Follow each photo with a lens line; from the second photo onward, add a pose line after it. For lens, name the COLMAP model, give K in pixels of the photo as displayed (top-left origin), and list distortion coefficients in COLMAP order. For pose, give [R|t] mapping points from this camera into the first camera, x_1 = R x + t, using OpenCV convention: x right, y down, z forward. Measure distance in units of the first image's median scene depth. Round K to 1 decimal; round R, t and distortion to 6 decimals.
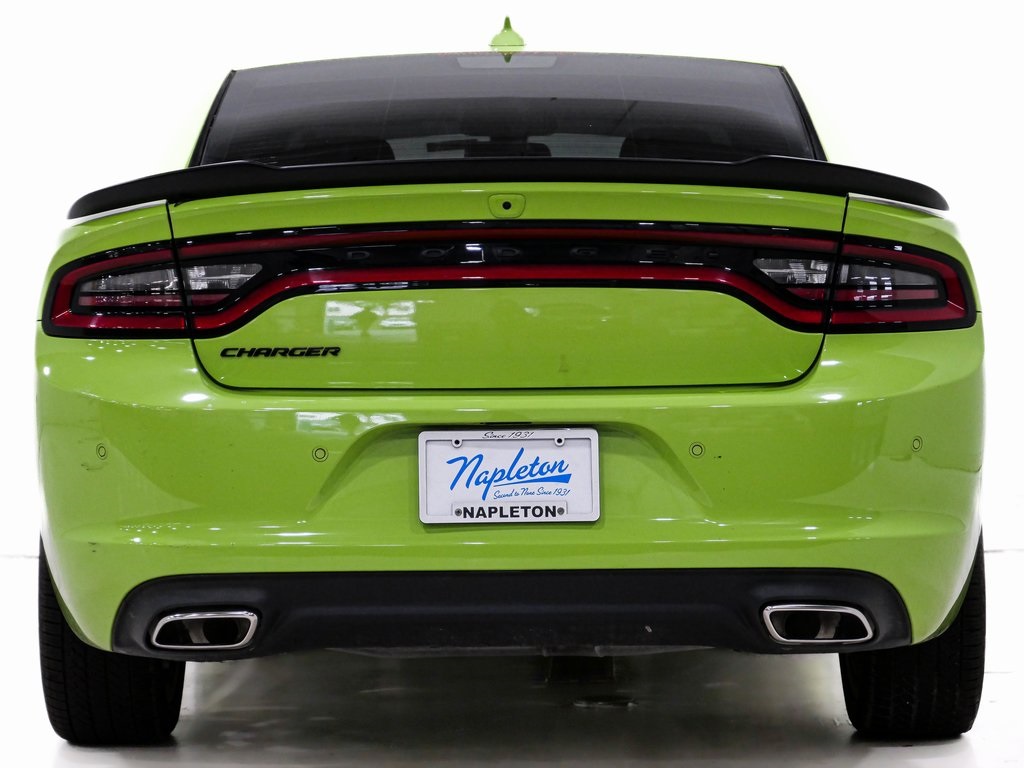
lens RADIAL K [[3416.6, 0, 512.6], [0, 3416.6, 384.2], [0, 0, 1]] dist [-0.070144, 0.000000]
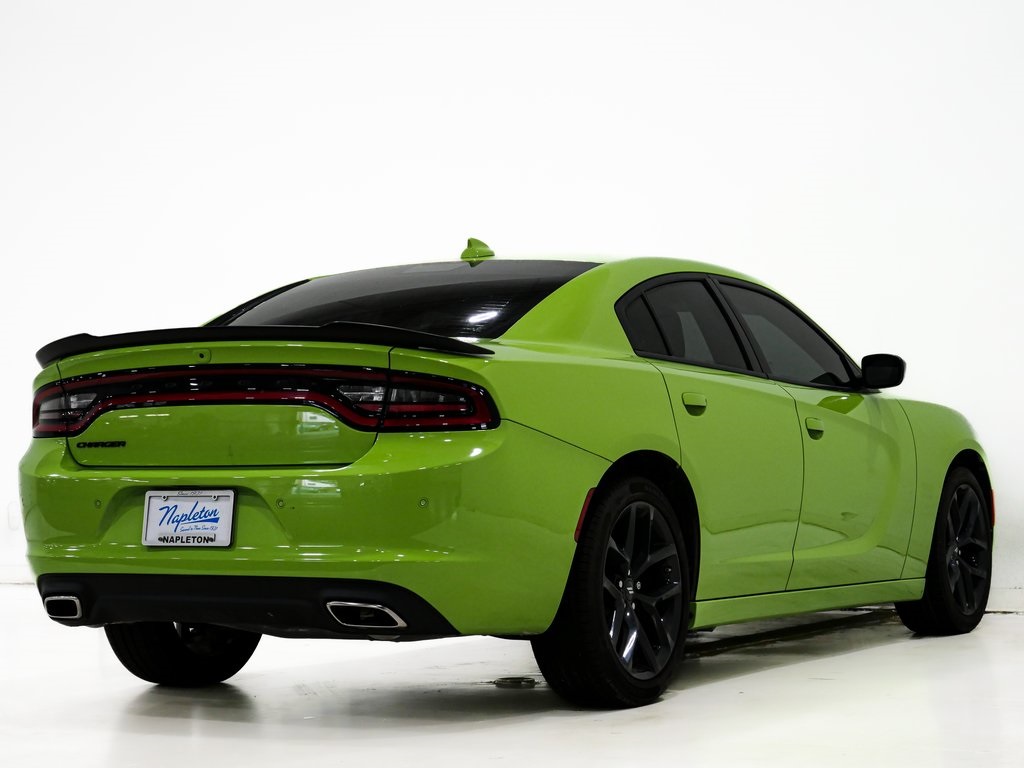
lens RADIAL K [[2543.4, 0, 512.4], [0, 2543.4, 386.0], [0, 0, 1]] dist [-0.035274, 0.000000]
pose [[0.870192, -0.013610, -0.492525, 0.734845], [-0.012226, 0.998714, -0.049198, 0.021251], [0.492562, 0.048833, 0.868906, 0.000138]]
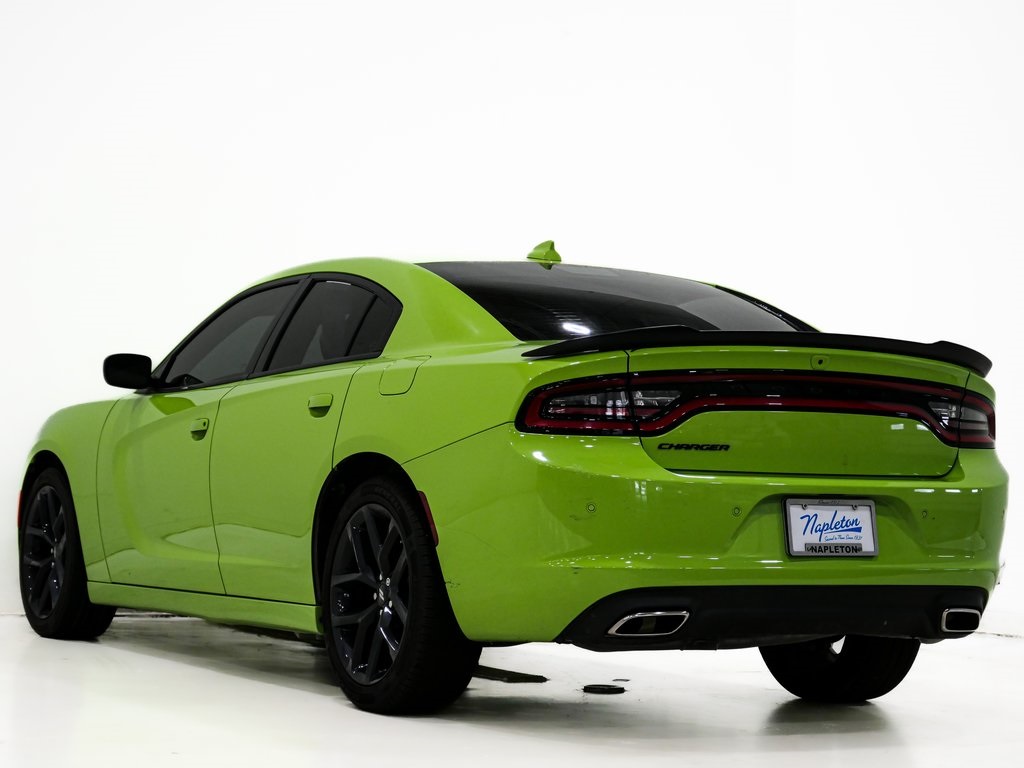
lens RADIAL K [[2544.1, 0, 511.0], [0, 2544.1, 380.4], [0, 0, 1]] dist [0.041139, 0.000000]
pose [[0.873395, 0.047170, 0.484724, -0.716698], [-0.017916, 0.997737, -0.064811, 0.037812], [-0.486684, 0.047921, 0.872263, 0.010389]]
